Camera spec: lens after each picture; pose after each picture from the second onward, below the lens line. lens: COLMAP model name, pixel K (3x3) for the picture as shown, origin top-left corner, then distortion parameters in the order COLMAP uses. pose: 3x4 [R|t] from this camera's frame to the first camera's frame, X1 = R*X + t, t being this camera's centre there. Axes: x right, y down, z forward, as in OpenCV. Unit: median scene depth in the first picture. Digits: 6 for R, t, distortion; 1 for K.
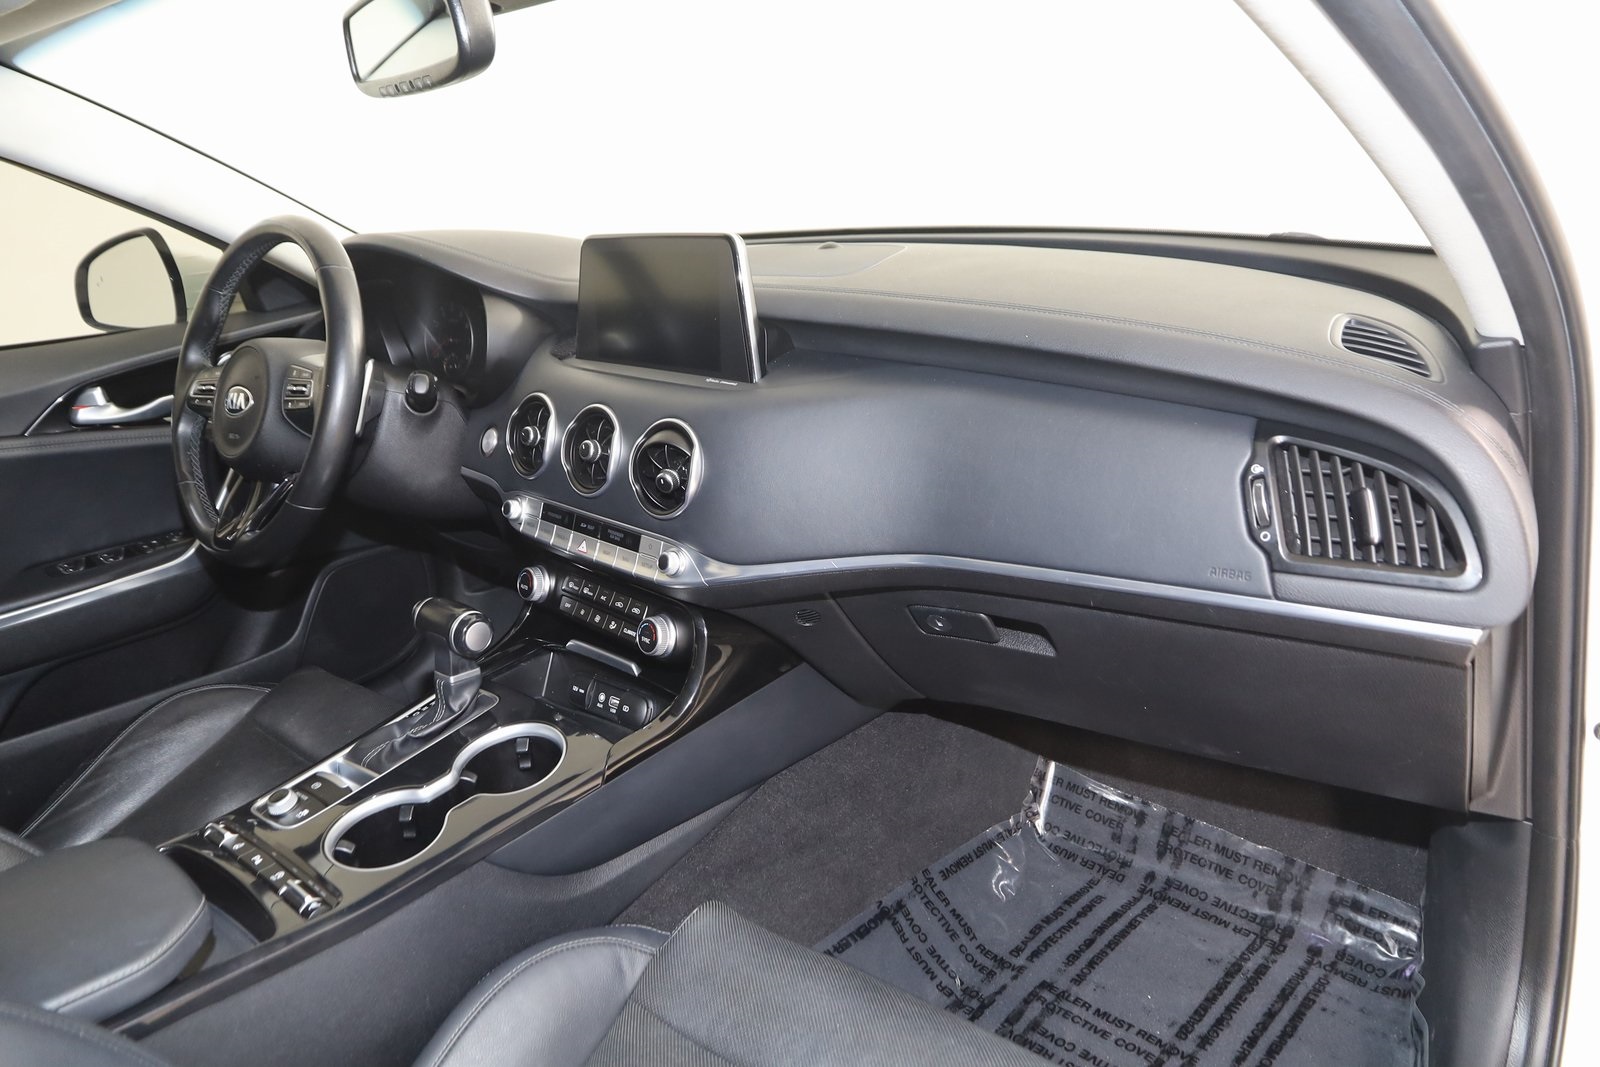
lens RADIAL K [[1084.8, 0, 804.5], [0, 1084.8, 536.0], [0, 0, 1]] dist [-0.100277, 0.045284]
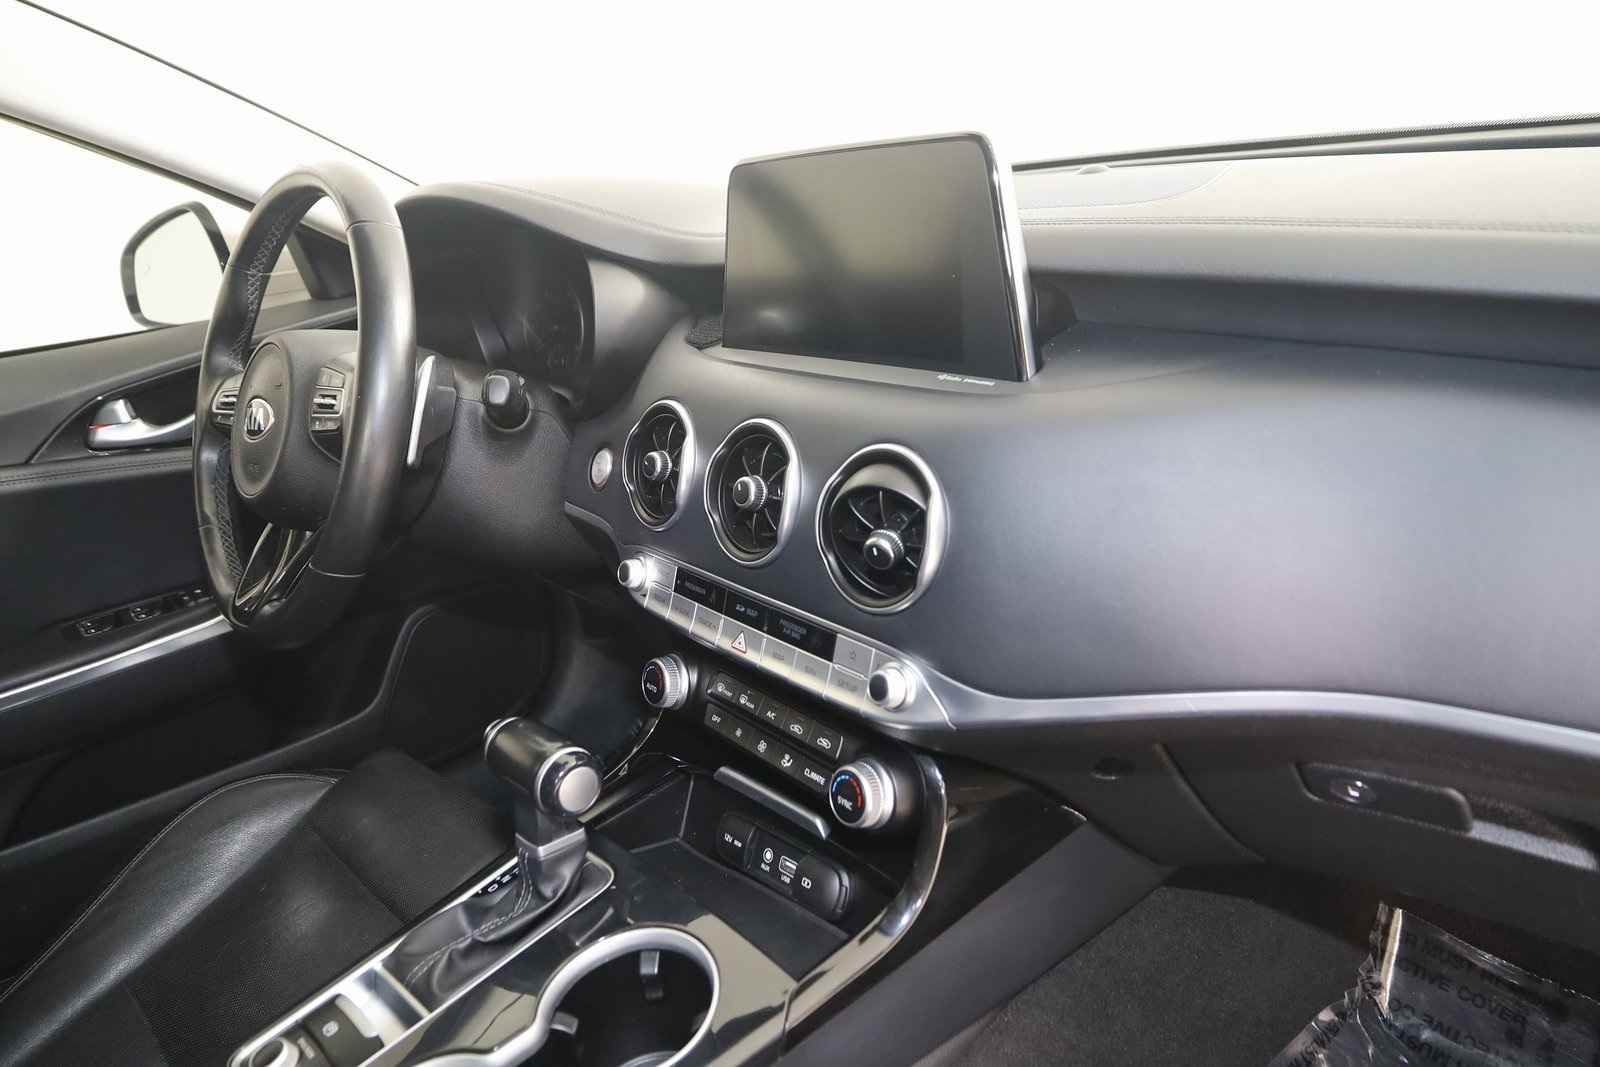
lens RADIAL K [[1084.8, 0, 805.9], [0, 1084.8, 516.7], [0, 0, 1]] dist [-0.100277, 0.045284]
pose [[0.992501, -0.010936, -0.121746, -0.077922], [0.010534, 0.999937, -0.003945, -0.054367], [0.121781, 0.002633, 0.992553, 0.328697]]
